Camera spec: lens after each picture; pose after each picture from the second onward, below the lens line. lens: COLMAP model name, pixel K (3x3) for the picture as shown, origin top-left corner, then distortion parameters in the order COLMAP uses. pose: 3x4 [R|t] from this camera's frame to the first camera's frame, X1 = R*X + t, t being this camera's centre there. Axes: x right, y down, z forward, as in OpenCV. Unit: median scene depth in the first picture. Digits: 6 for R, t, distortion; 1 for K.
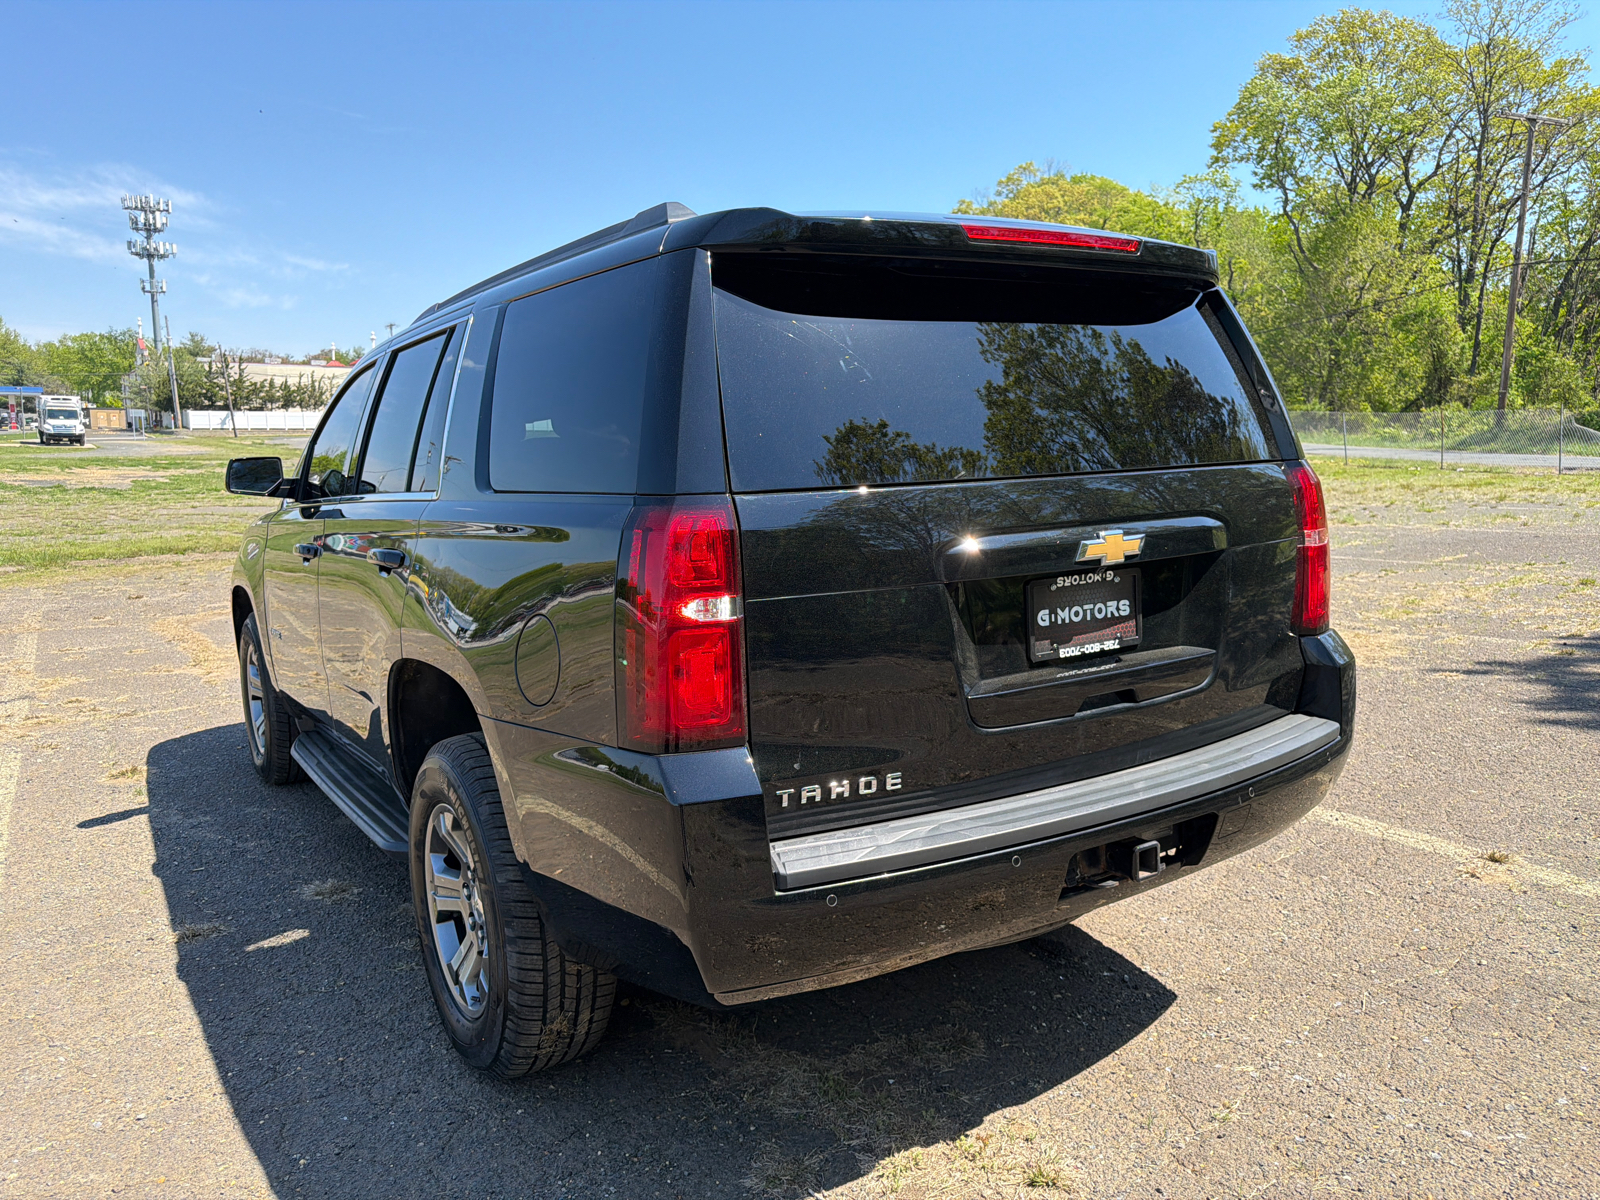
lens RADIAL K [[1152.1, 0, 794.5], [0, 1152.1, 605.1], [0, 0, 1]] dist [0.024498, -0.028971]
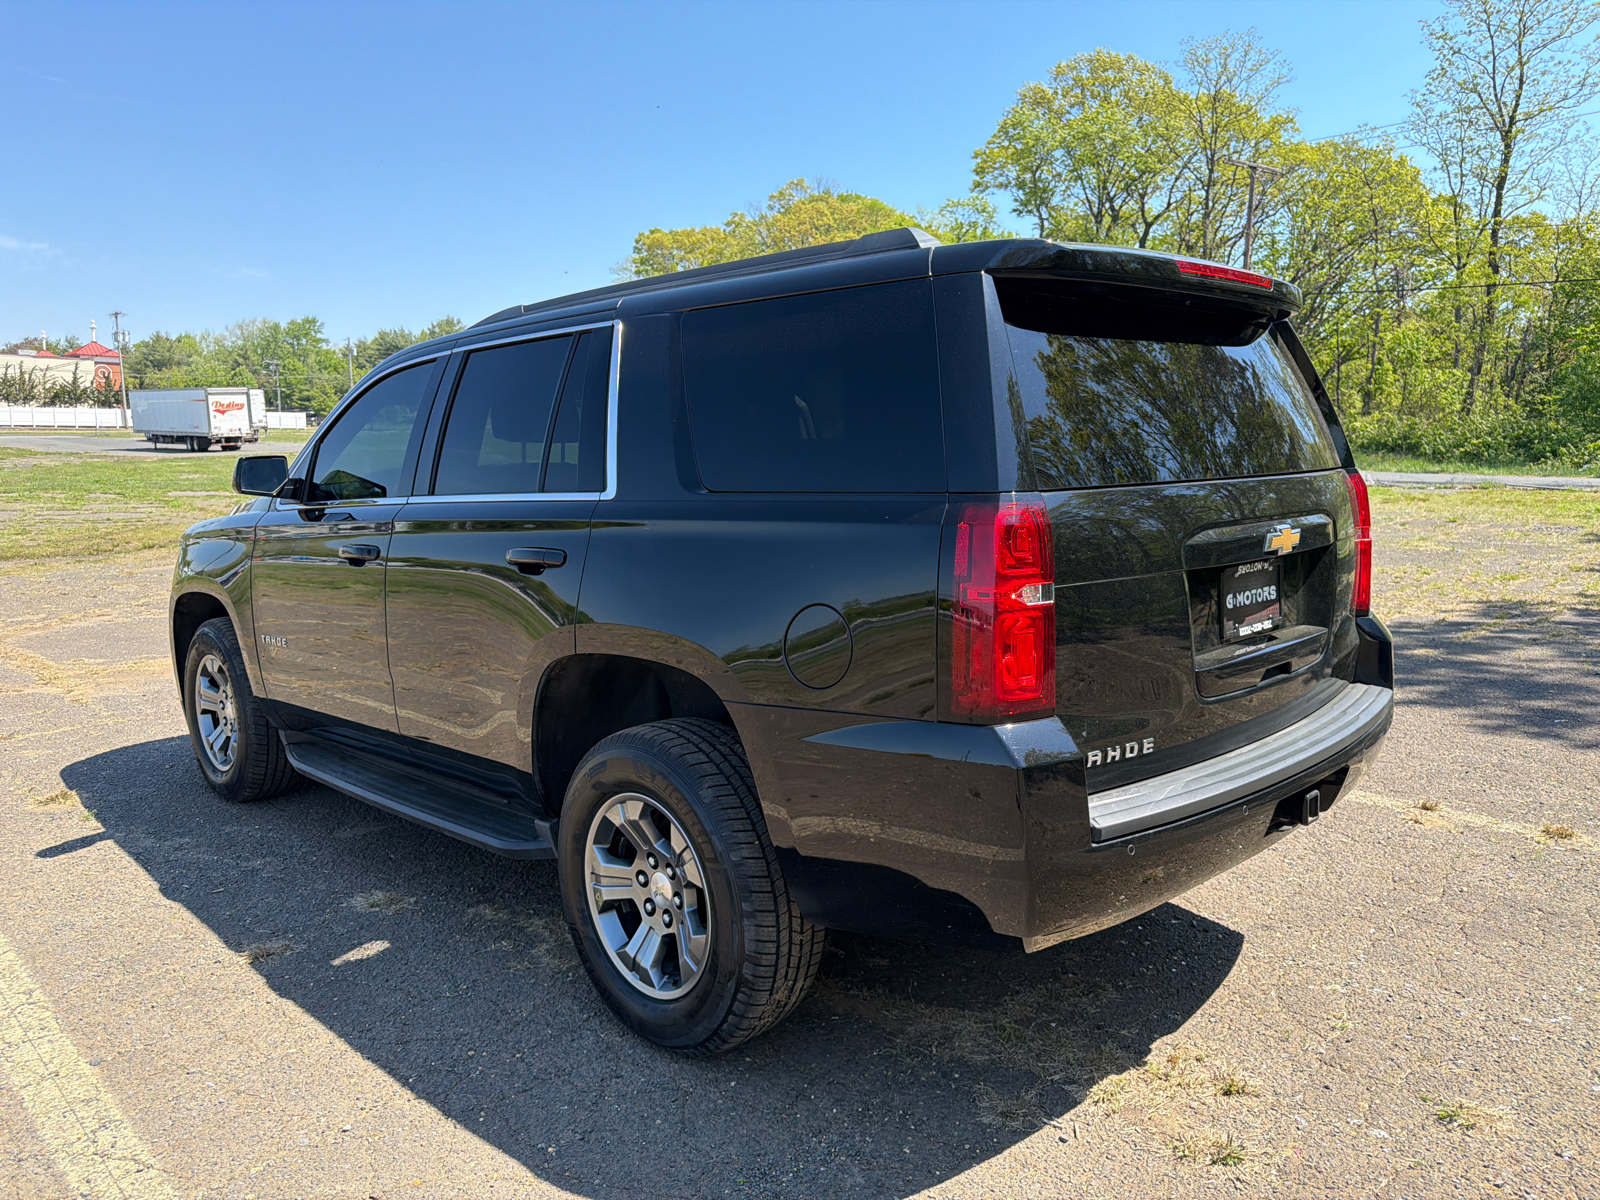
lens RADIAL K [[1152.1, 0, 794.4], [0, 1152.1, 606.1], [0, 0, 1]] dist [0.024498, -0.028971]
pose [[0.978922, -0.015488, 0.203649, -0.349407], [0.016508, 0.999858, -0.003312, 0.009845], [-0.203568, 0.006604, 0.979038, -0.033434]]
